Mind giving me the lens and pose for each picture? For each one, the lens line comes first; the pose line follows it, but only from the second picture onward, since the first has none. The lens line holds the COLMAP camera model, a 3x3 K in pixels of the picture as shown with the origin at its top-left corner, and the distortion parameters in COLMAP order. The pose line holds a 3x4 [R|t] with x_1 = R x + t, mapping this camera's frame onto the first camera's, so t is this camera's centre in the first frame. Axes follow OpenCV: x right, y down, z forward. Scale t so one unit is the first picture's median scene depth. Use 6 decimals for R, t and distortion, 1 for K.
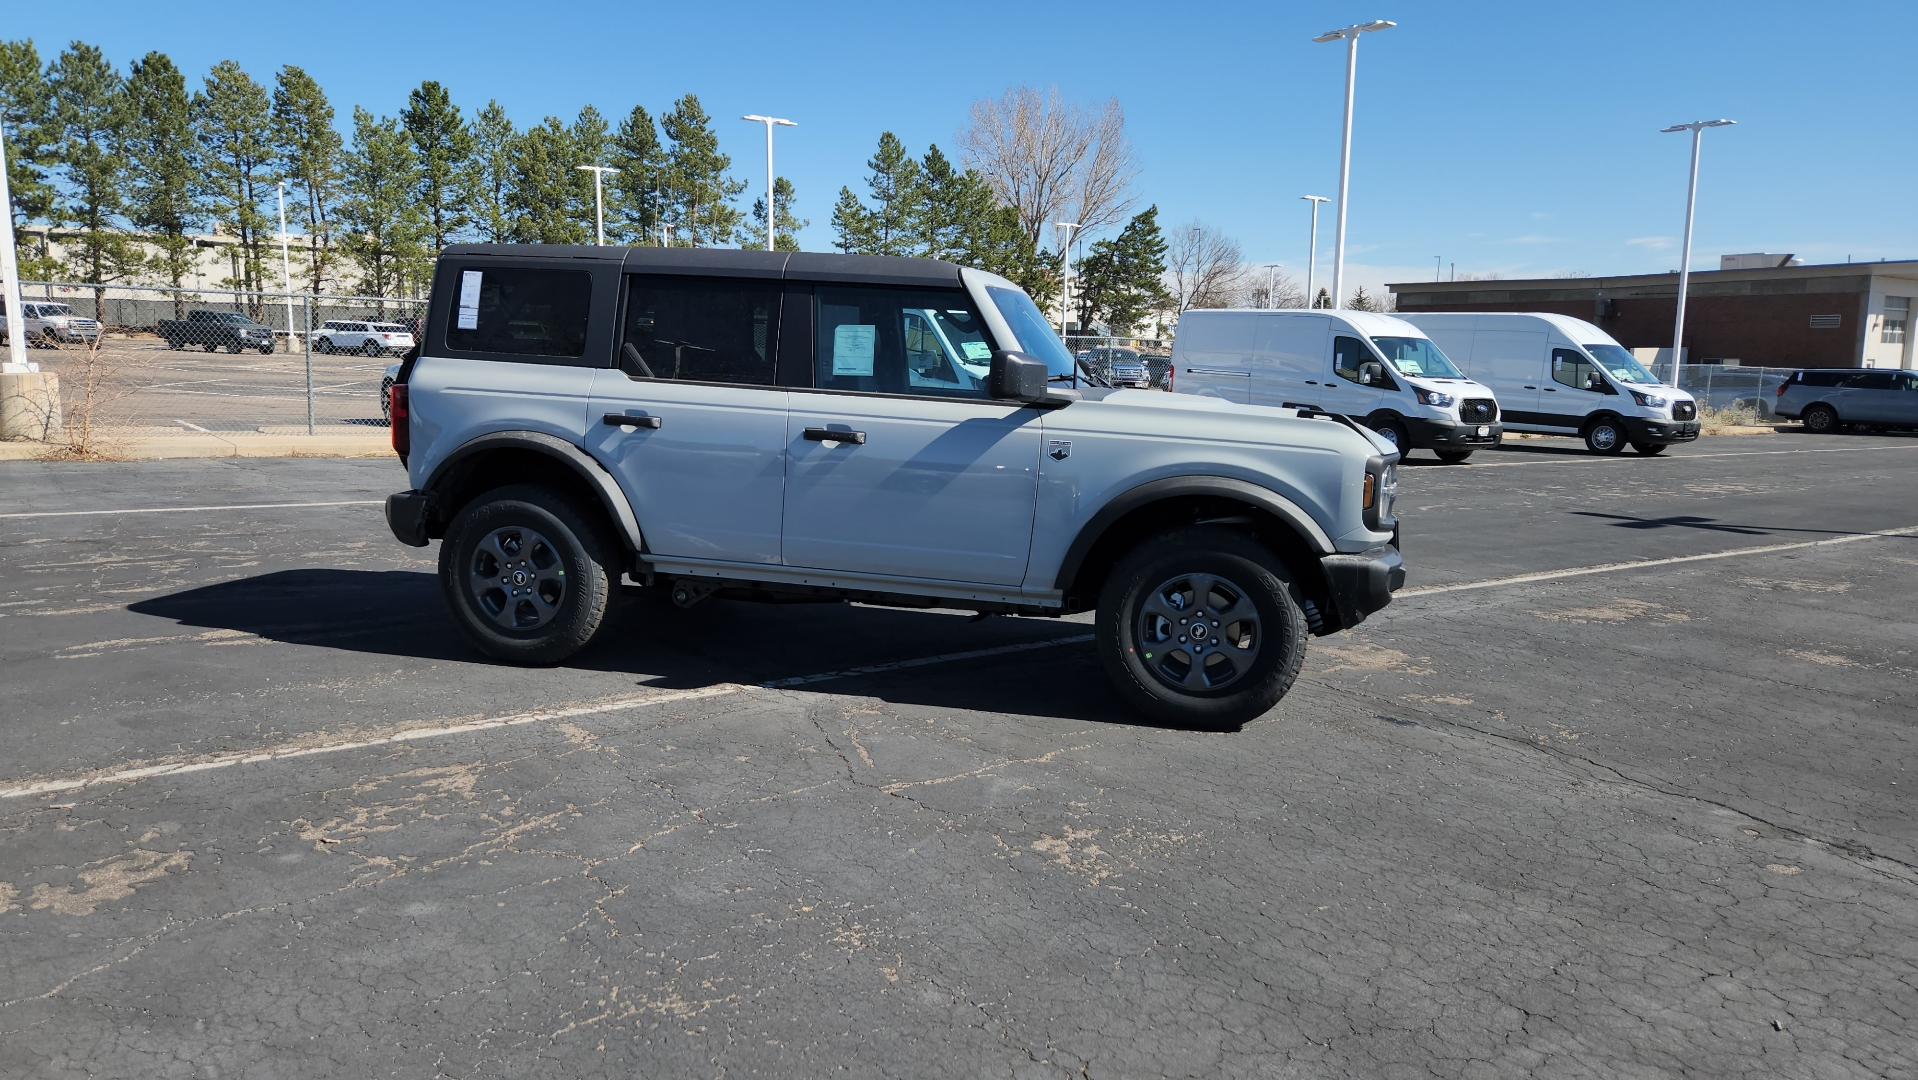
lens RADIAL K [[1282.3, 0, 920.2], [0, 1282.3, 544.7], [0, 0, 1]] dist [0.070275, -0.058310]
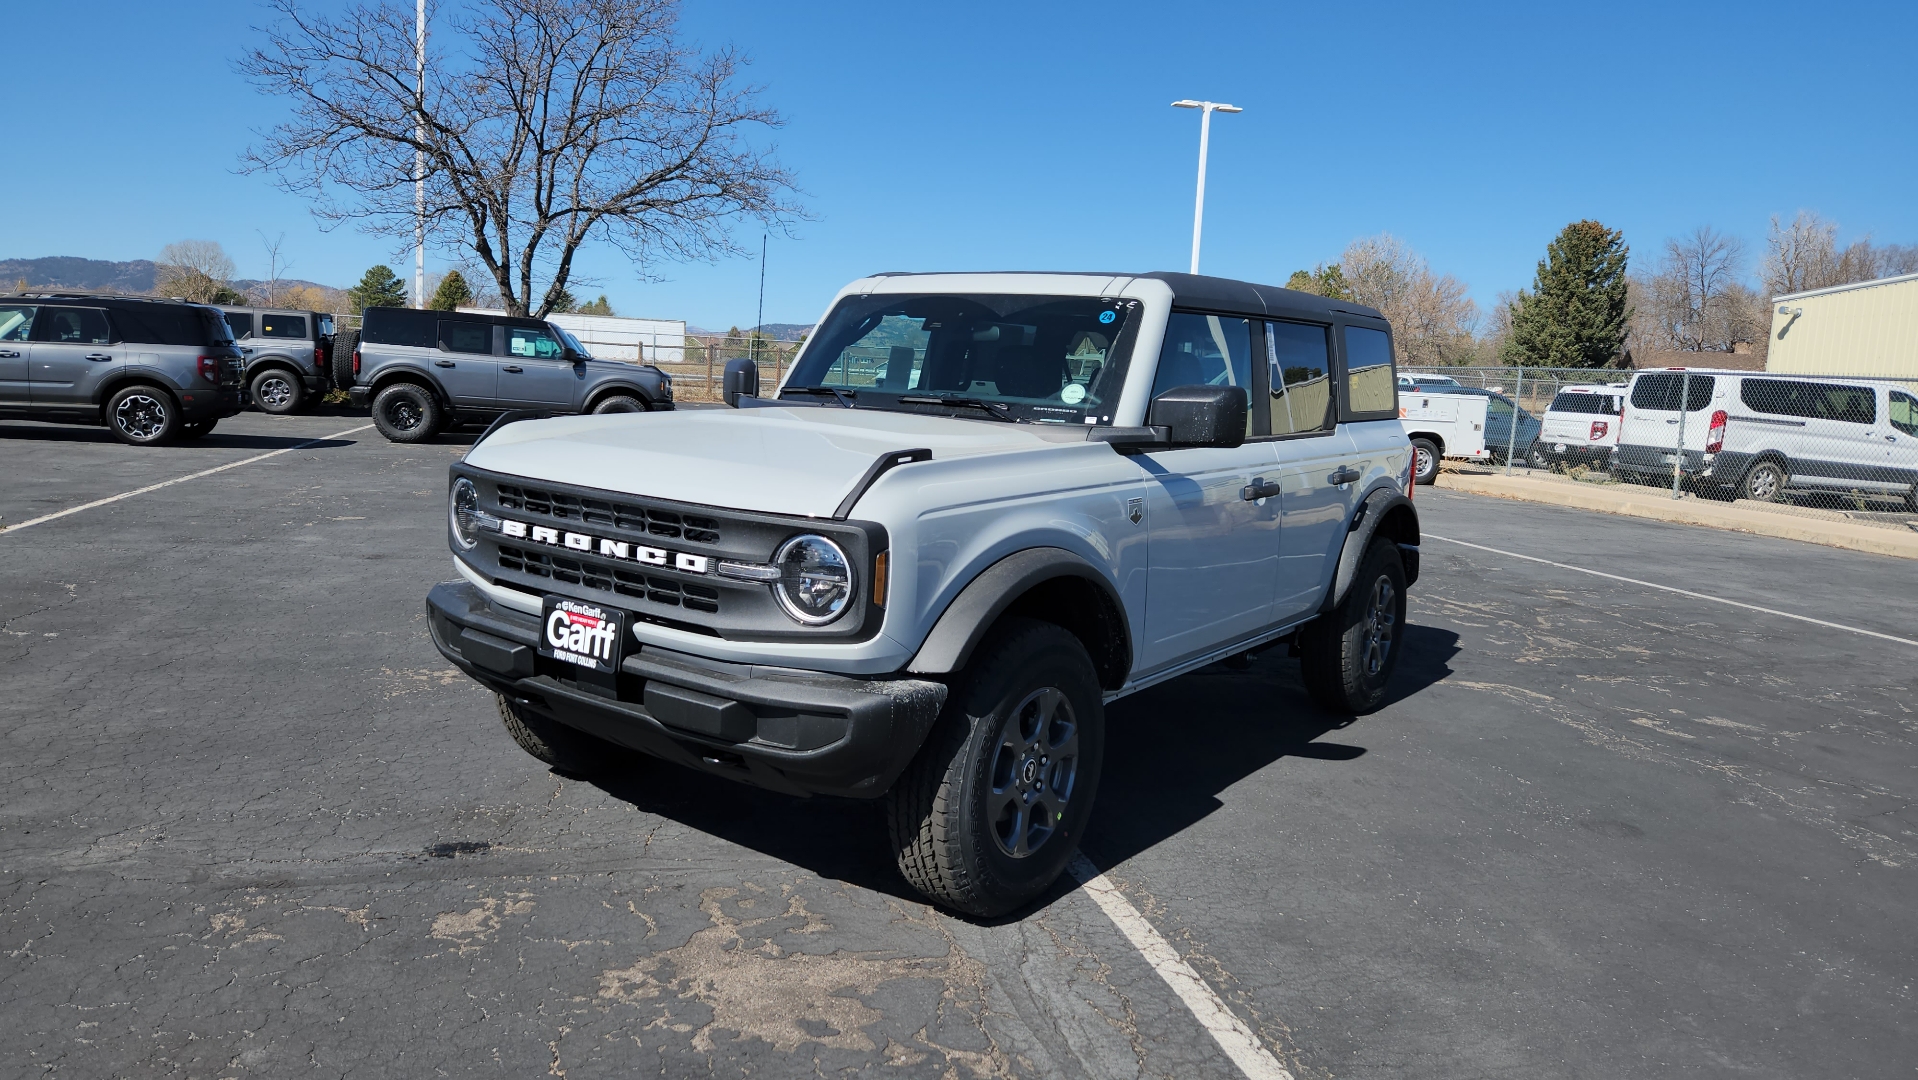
lens RADIAL K [[1281.1, 0, 927.0], [0, 1281.1, 545.1], [0, 0, 1]] dist [0.072584, -0.061431]
pose [[-0.389177, 0.069149, -0.918564, 0.240827], [-0.196792, 0.967916, 0.156241, -0.049171], [0.899897, 0.241572, -0.363083, 0.386220]]
